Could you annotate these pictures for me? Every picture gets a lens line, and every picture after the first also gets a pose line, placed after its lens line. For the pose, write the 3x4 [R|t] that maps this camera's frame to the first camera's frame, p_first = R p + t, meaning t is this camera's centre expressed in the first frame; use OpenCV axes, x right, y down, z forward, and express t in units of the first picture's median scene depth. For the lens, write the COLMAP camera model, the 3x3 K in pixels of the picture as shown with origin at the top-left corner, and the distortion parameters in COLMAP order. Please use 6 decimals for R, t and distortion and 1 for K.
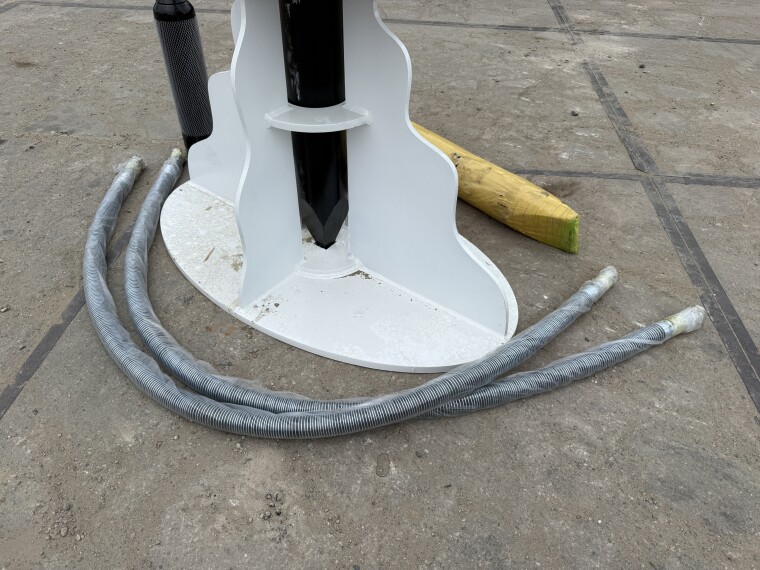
lens RADIAL K [[546.2, 0, 386.2], [0, 546.2, 286.9], [0, 0, 1]] dist [-0.007947, -0.004740]
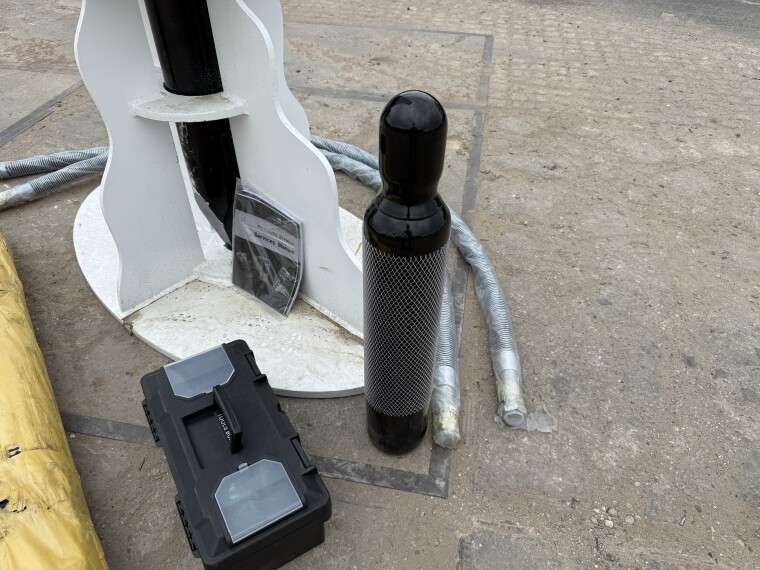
lens RADIAL K [[532.5, 0, 383.2], [0, 532.5, 281.9], [0, 0, 1]] dist [0.075401, -0.107296]
pose [[-0.994482, -0.095557, 0.043297, -0.389980], [0.031243, 0.124214, 0.991763, -0.928143], [-0.100148, 0.987644, -0.120543, 1.097086]]
